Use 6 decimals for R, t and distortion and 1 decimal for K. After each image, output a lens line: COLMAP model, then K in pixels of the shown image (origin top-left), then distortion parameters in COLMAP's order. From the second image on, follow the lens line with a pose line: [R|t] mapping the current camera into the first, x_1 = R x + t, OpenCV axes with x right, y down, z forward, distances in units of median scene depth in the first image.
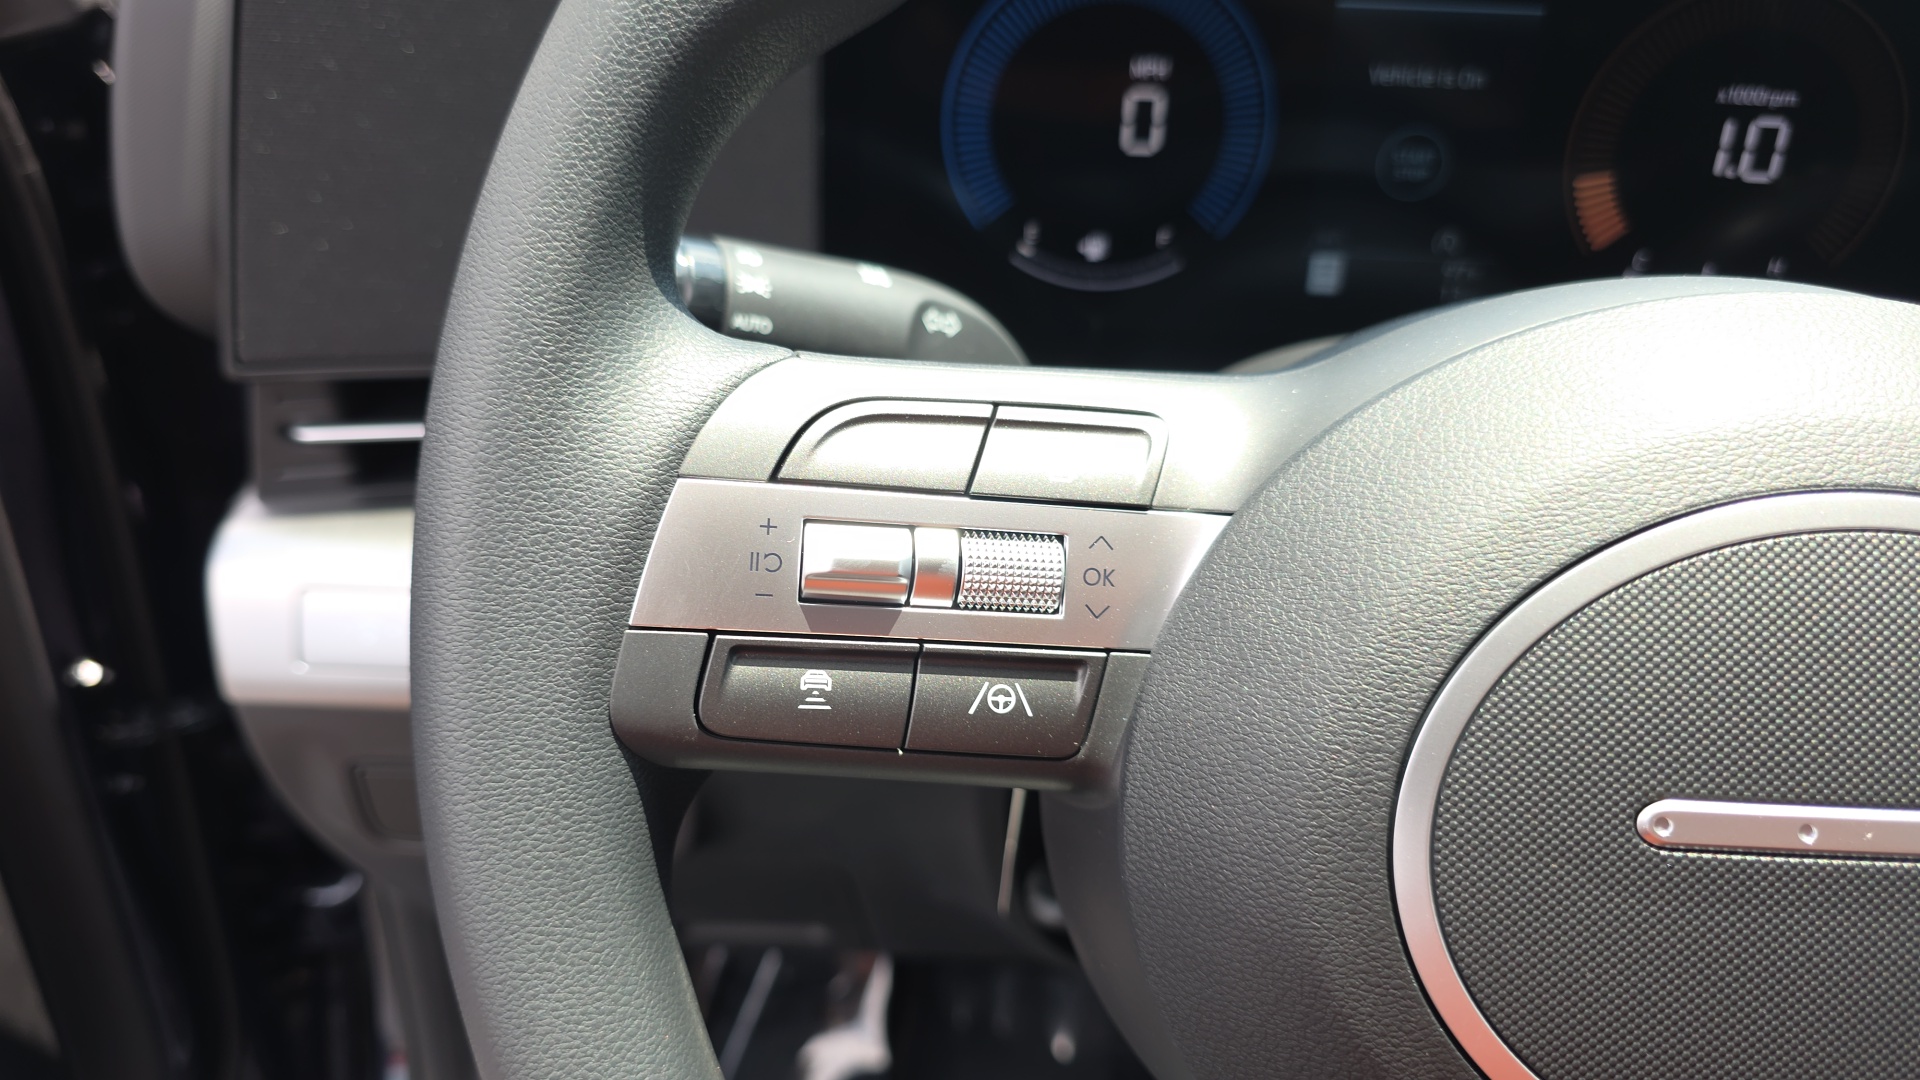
lens RADIAL K [[1377.8, 0, 950.6], [0, 1377.8, 572.6], [0, 0, 1]] dist [0.010339, -0.051970]
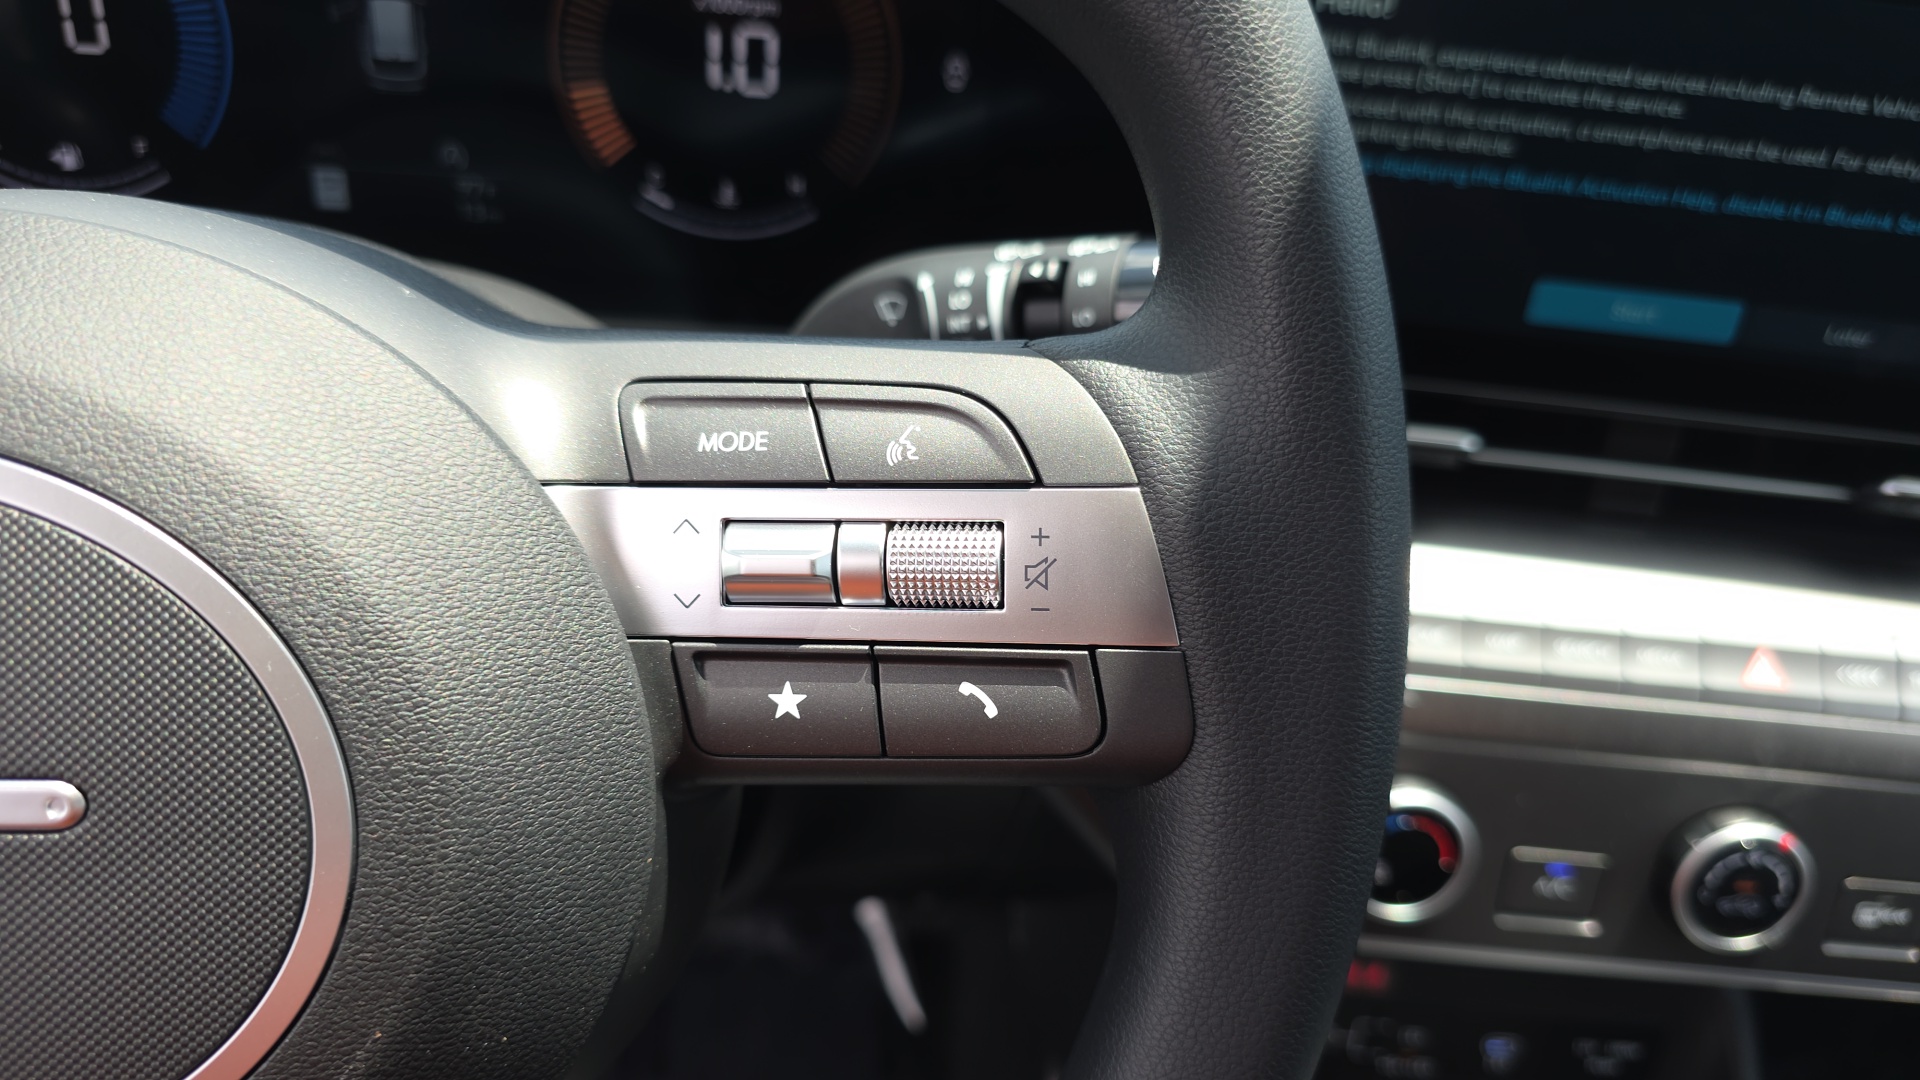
lens RADIAL K [[1377.8, 0, 950.6], [0, 1377.8, 572.6], [0, 0, 1]] dist [0.010339, -0.051970]
pose [[0.990270, -0.021867, 0.137434, 0.687422], [0.014438, 0.998392, 0.054826, -0.002426], [-0.138411, -0.052308, 0.988992, 0.010491]]
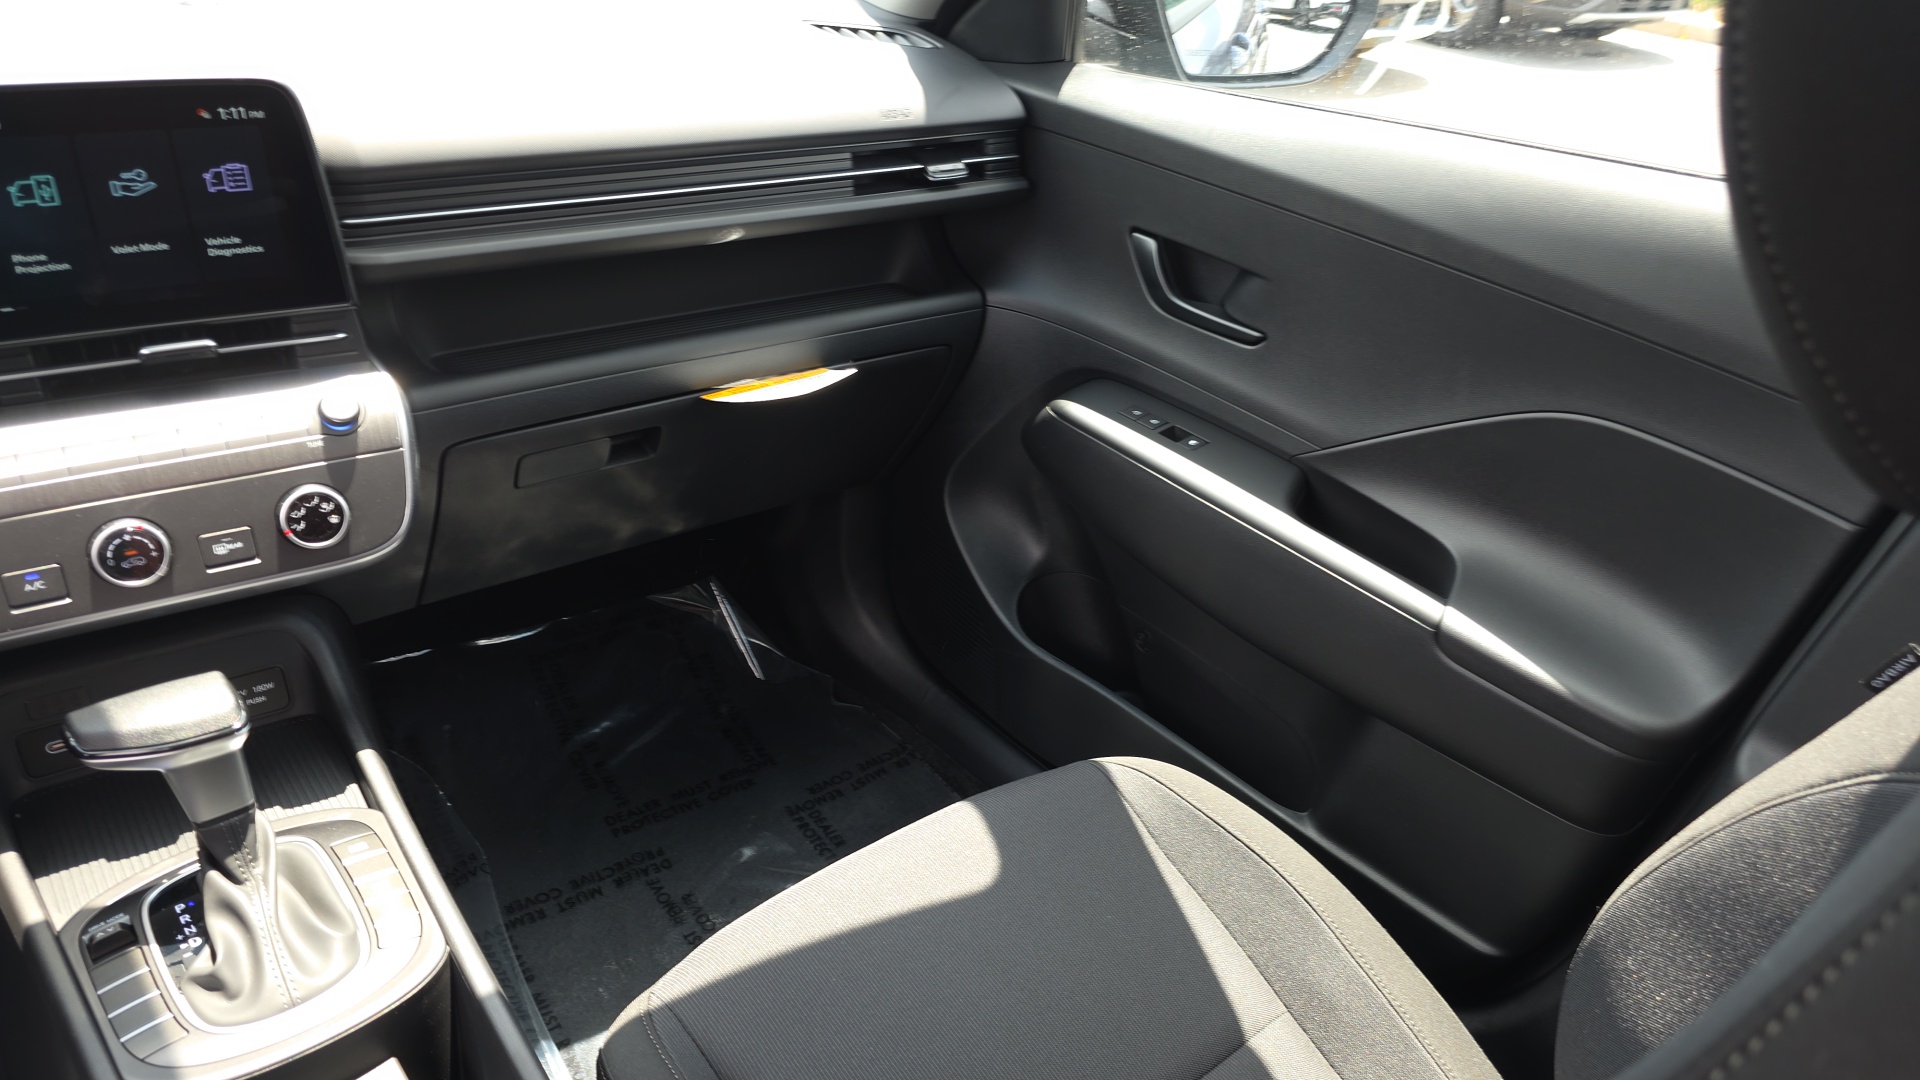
lens RADIAL K [[1290.1, 0, 991.5], [0, 1290.1, 545.3], [0, 0, 1]] dist [0.044440, -0.043867]
pose [[0.708226, -0.324060, 0.627216, 1.182787], [0.306433, 0.941479, 0.140417, 0.503853], [-0.636014, 0.092753, 0.766083, -1.804611]]
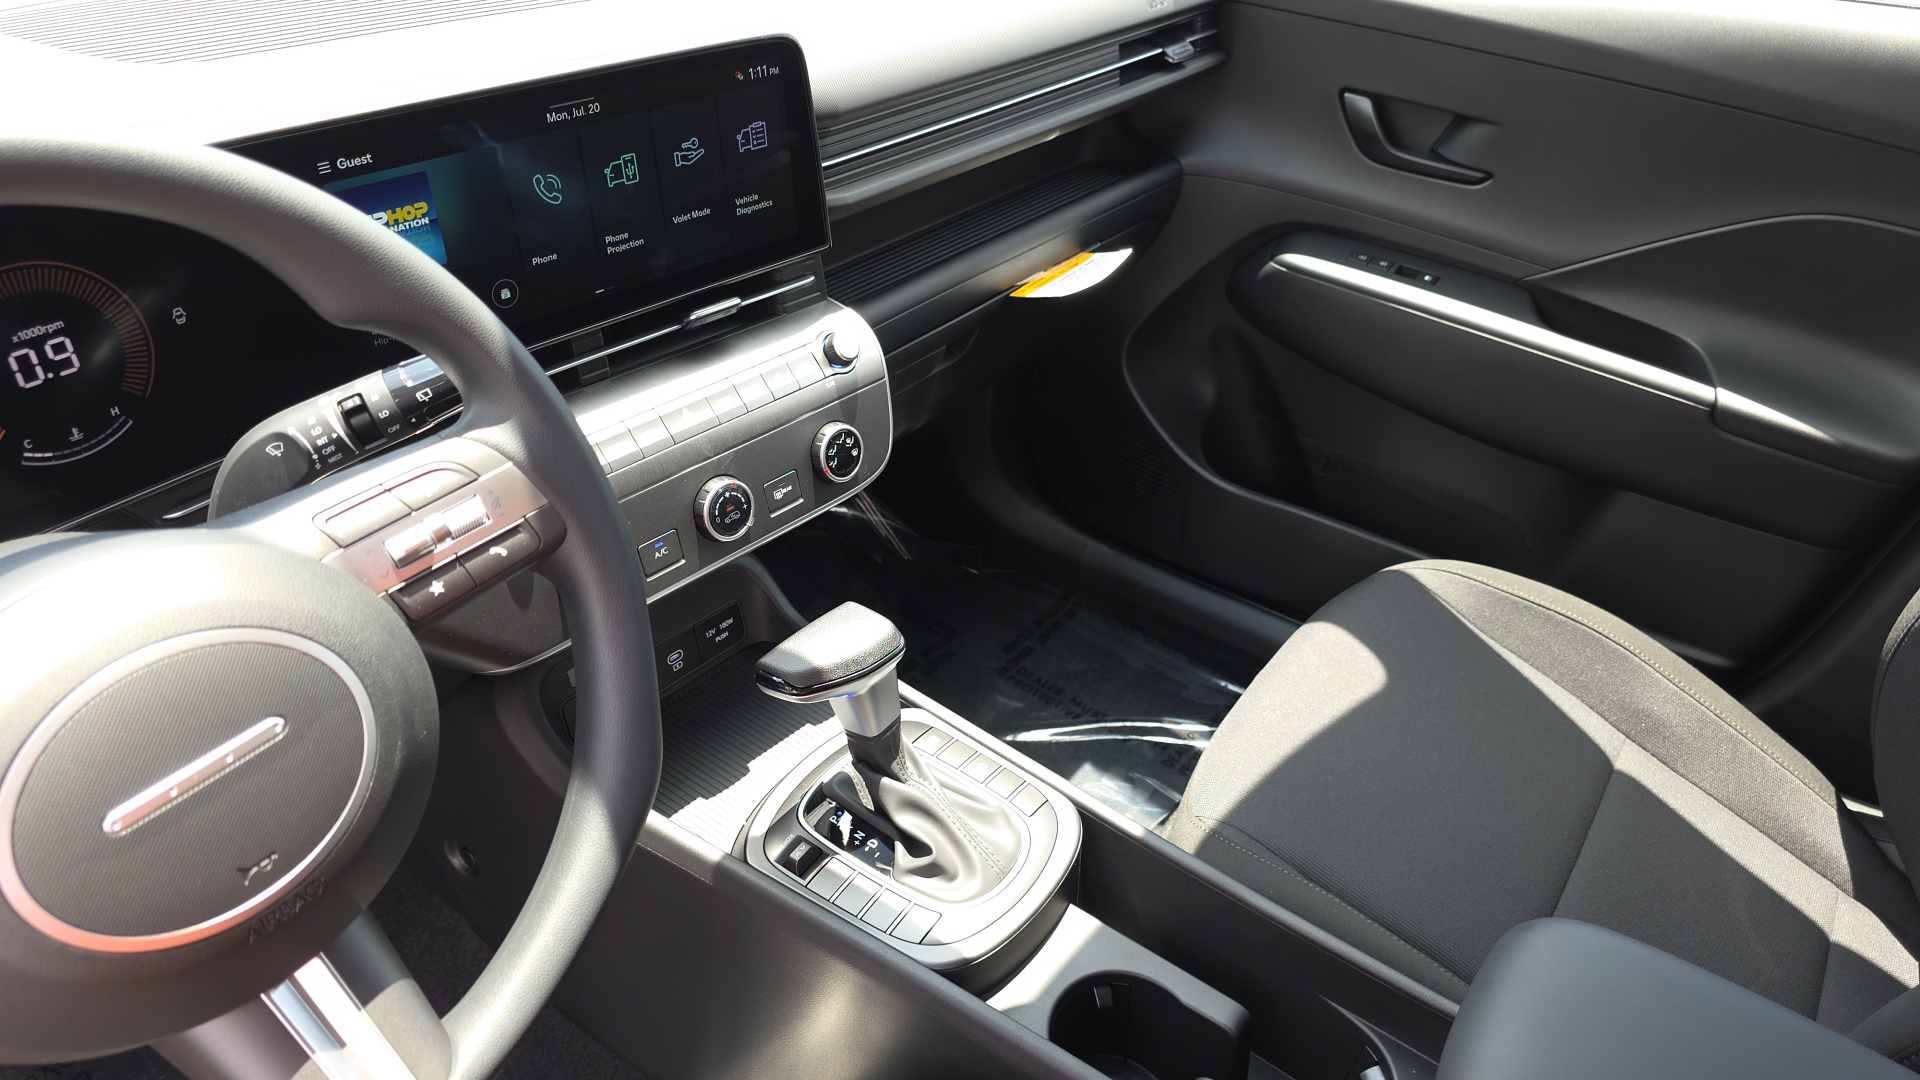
lens RADIAL K [[1287.1, 0, 960.0], [0, 1287.1, 540.0], [0, 0, 1]] dist [0.043399, -0.070922]
pose [[0.517553, -0.490242, 0.701286, -0.038491], [0.402918, 0.862672, 0.305704, -0.188589], [-0.754848, 0.124342, 0.644006, -0.877290]]
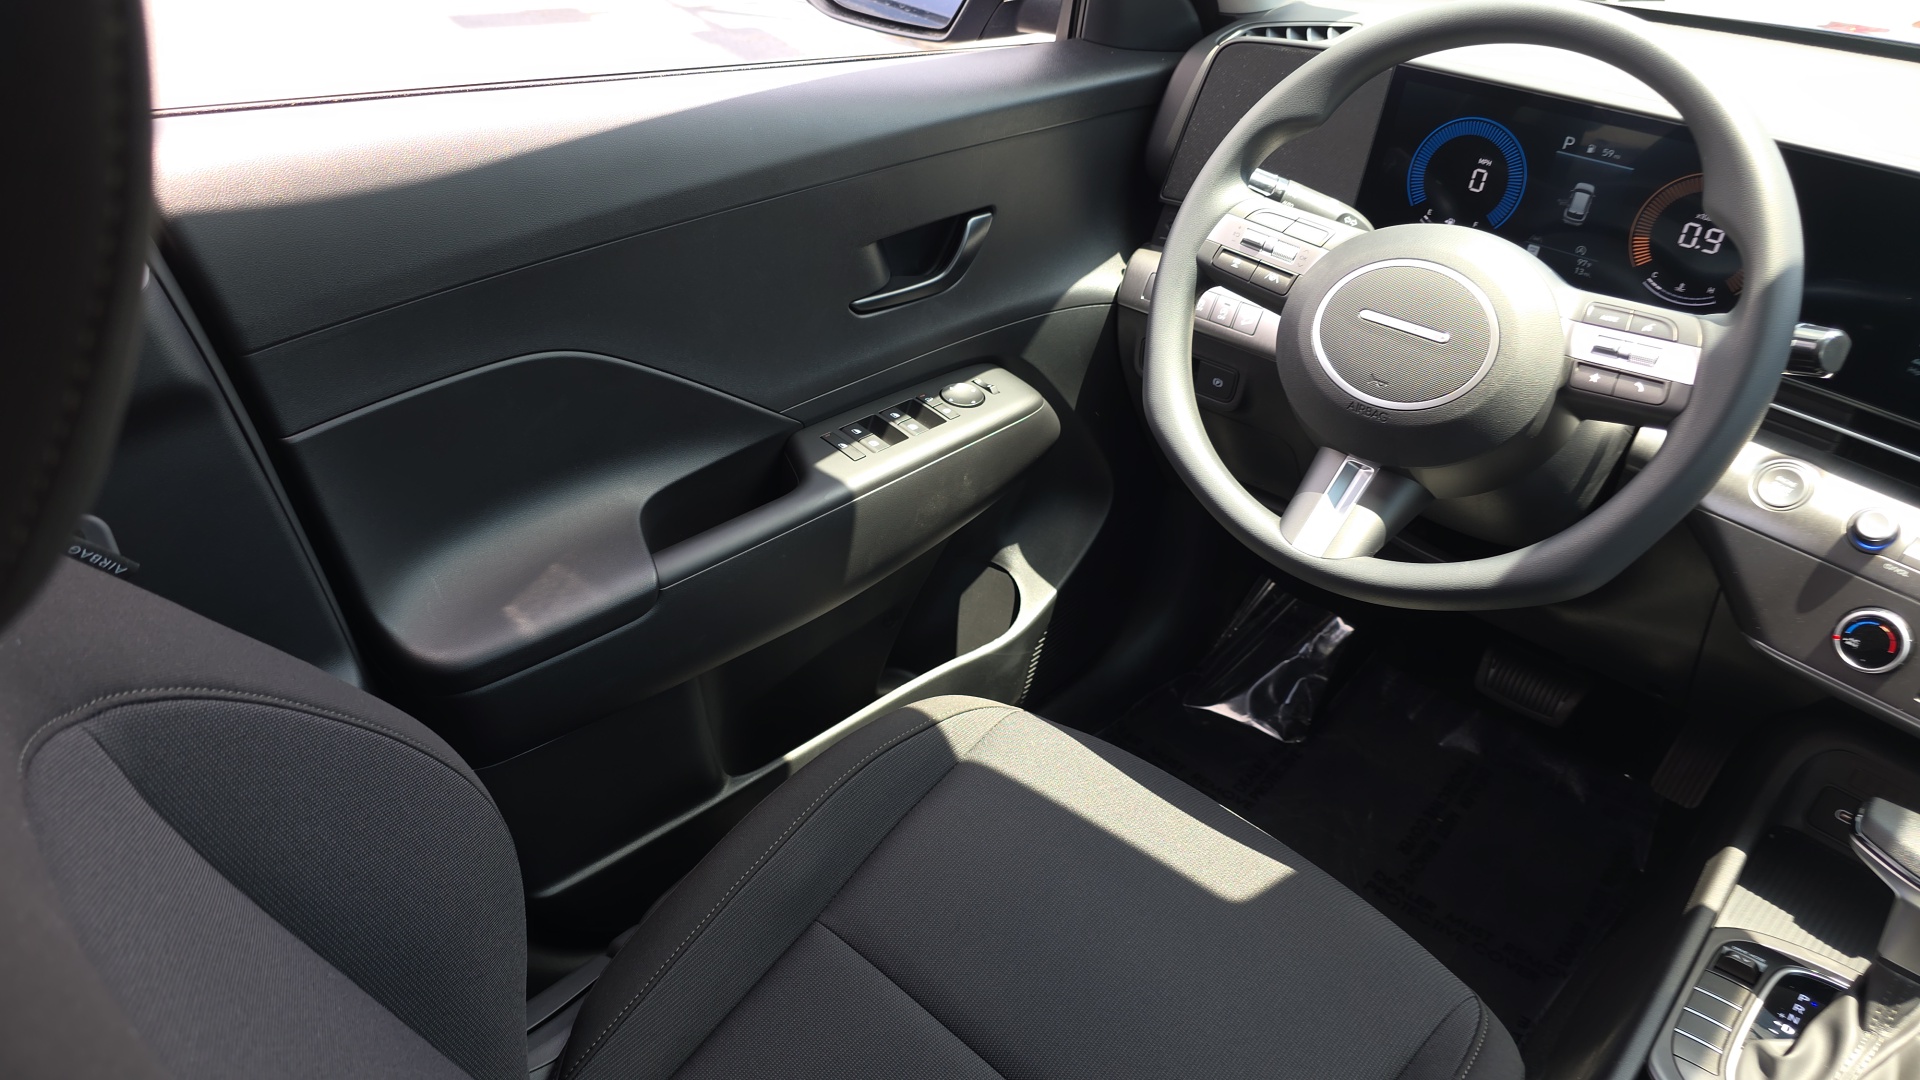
lens RADIAL K [[1308.0, 0, 919.9], [0, 1308.0, 557.7], [0, 0, 1]] dist [0.053339, -0.052643]
pose [[0.757286, 0.368177, -0.539411, 1.193281], [-0.364121, 0.923683, 0.119270, 0.552538], [0.542158, 0.106089, 0.833553, -2.068958]]
